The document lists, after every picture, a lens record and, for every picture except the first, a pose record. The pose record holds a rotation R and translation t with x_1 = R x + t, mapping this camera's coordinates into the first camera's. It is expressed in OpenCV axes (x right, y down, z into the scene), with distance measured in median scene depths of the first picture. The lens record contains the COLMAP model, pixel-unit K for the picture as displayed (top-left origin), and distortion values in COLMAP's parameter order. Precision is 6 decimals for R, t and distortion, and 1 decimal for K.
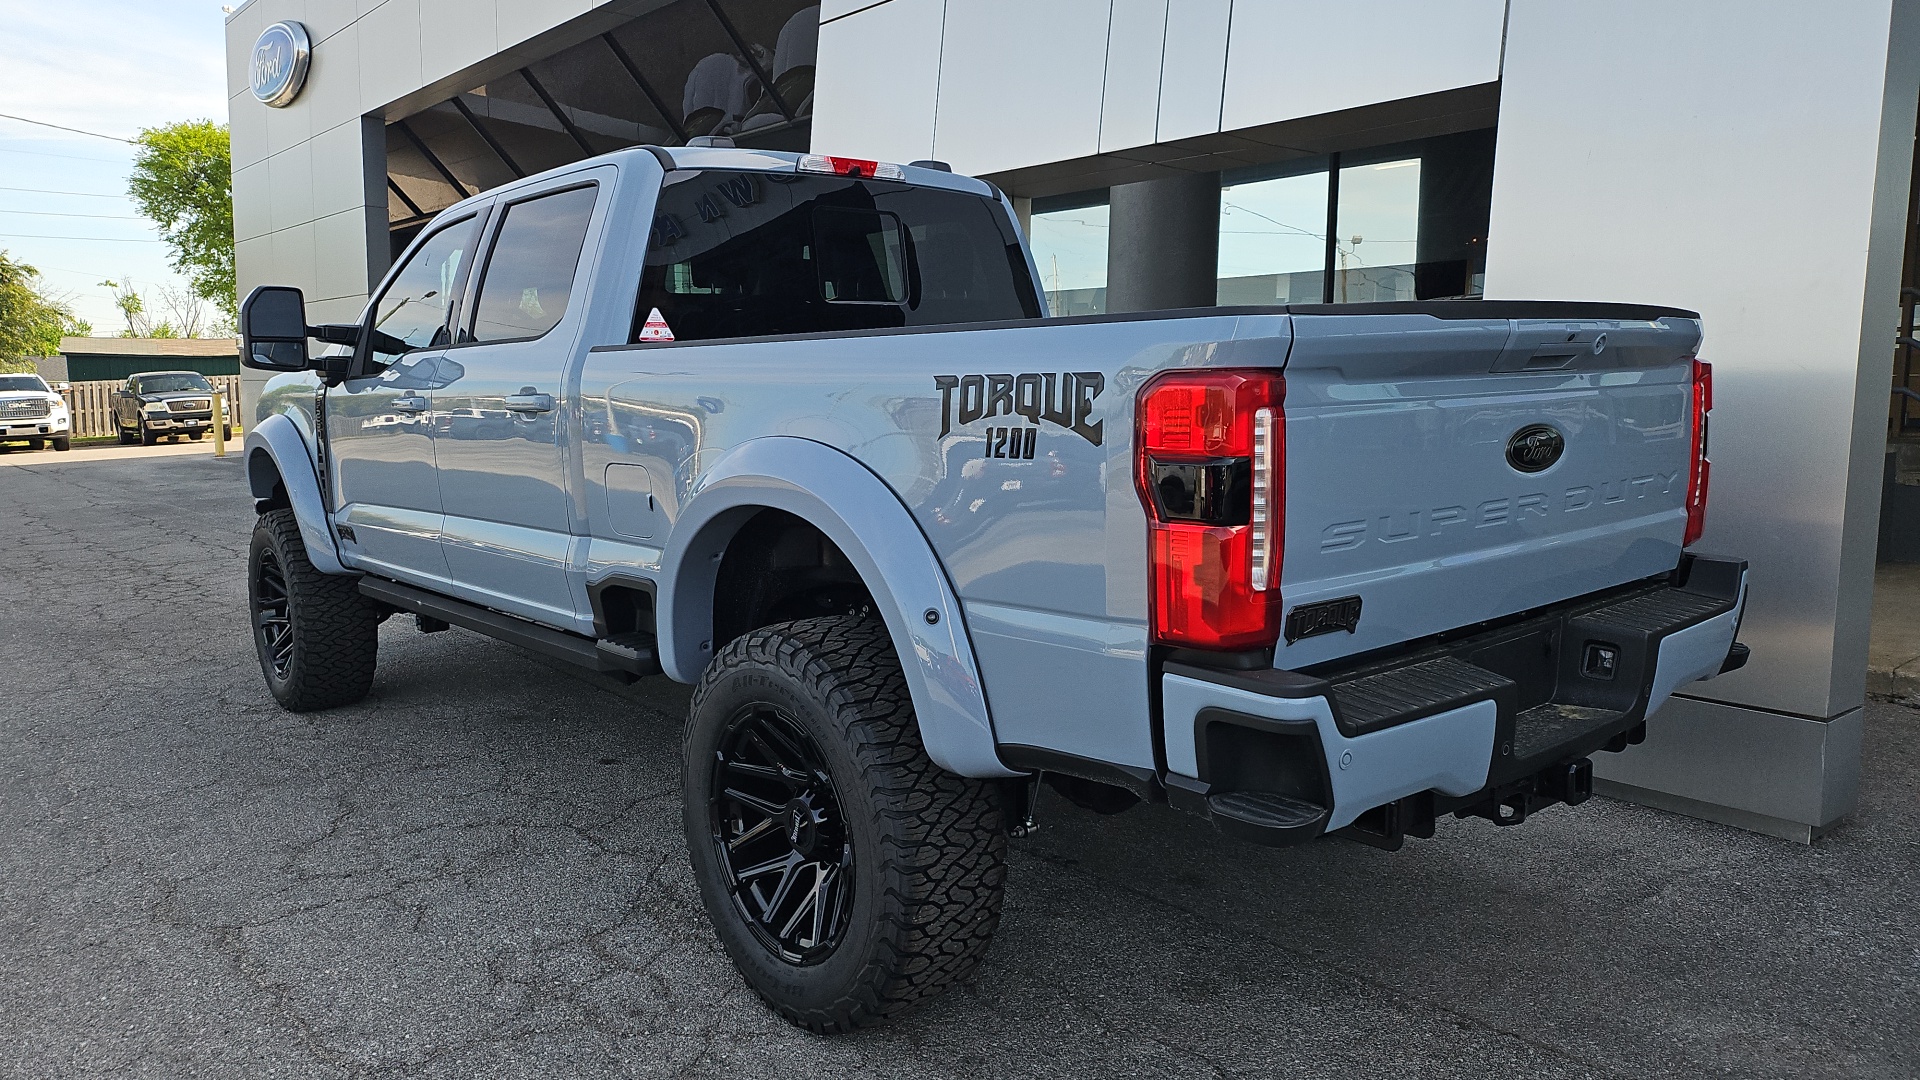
lens RADIAL K [[1377.3, 0, 963.8], [0, 1377.3, 542.4], [0, 0, 1]] dist [0.026363, -0.023676]
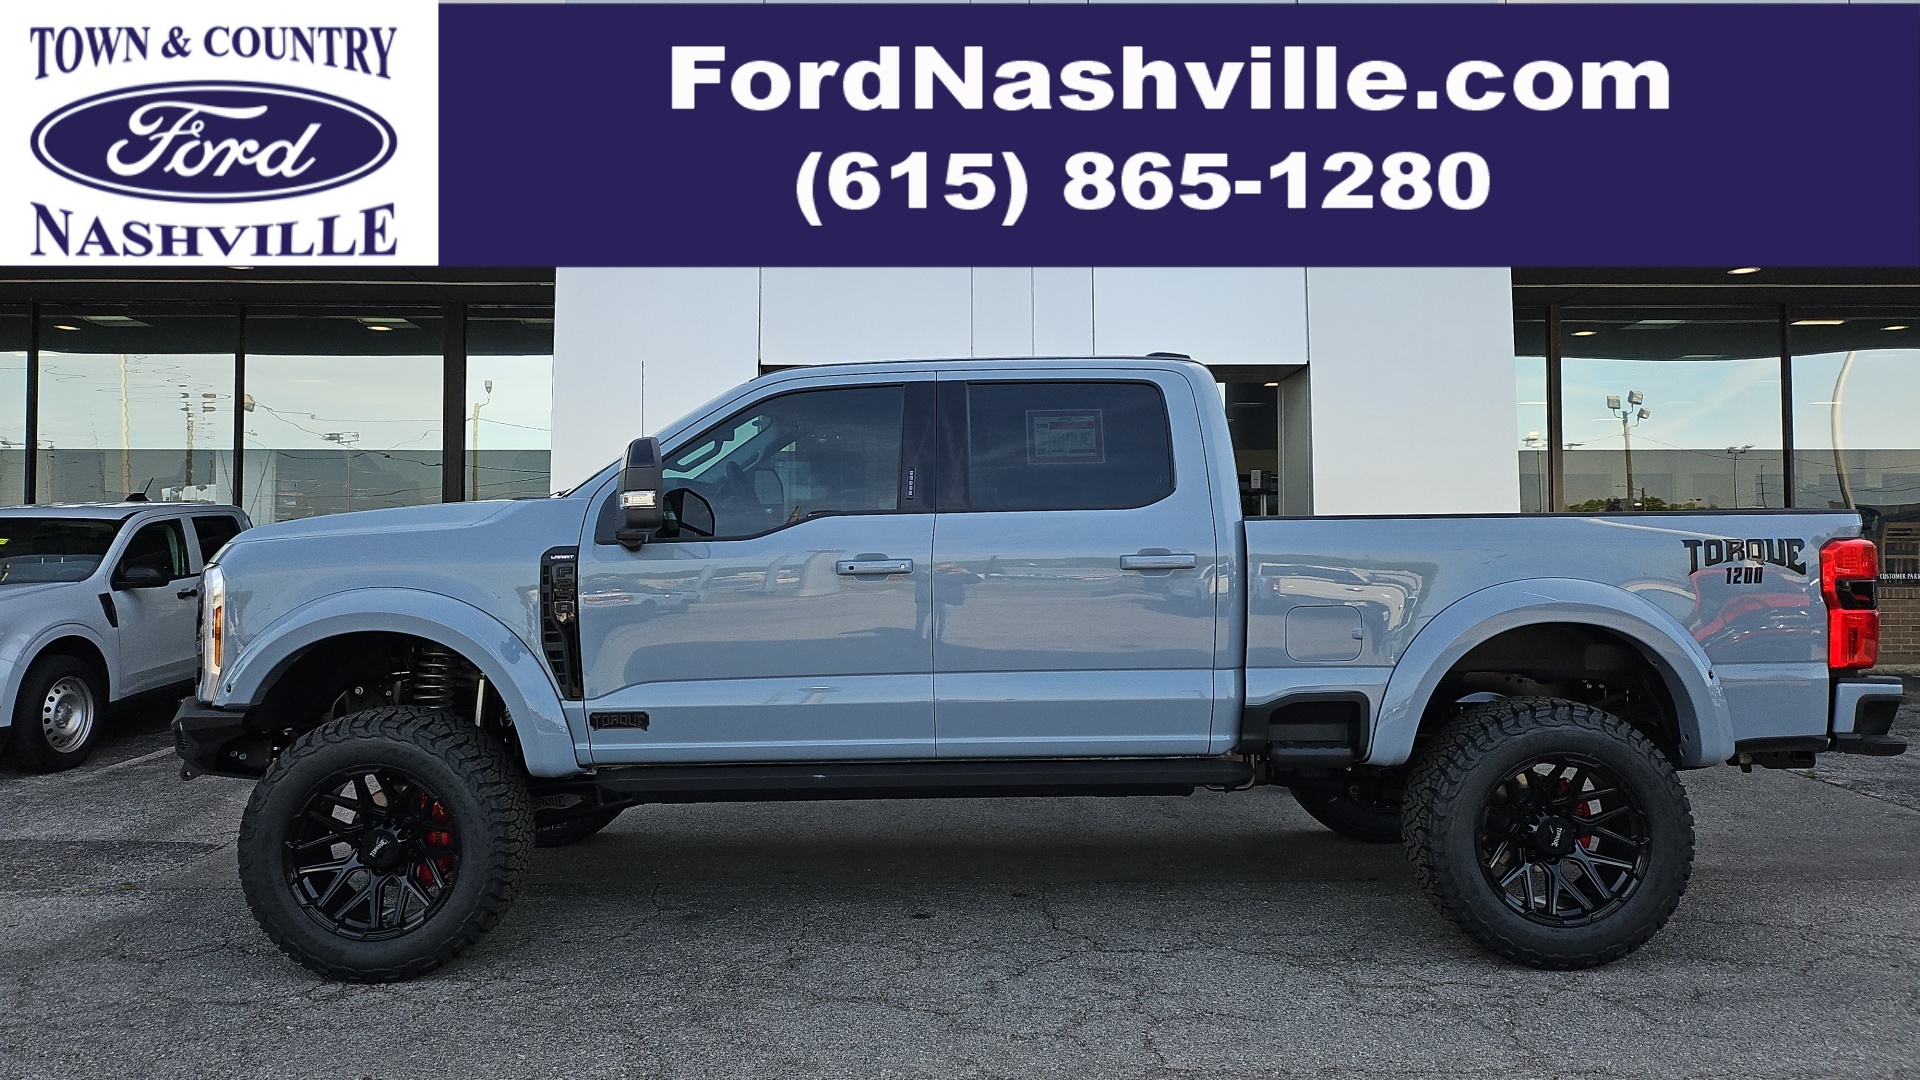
lens RADIAL K [[1377.3, 0, 959.2], [0, 1377.3, 537.1], [0, 0, 1]] dist [0.026363, -0.023676]
pose [[0.623581, 0.014869, 0.781617, -2.129446], [0.090345, 0.991749, -0.090945, -0.049104], [-0.776520, 0.127327, 0.617093, 0.661181]]
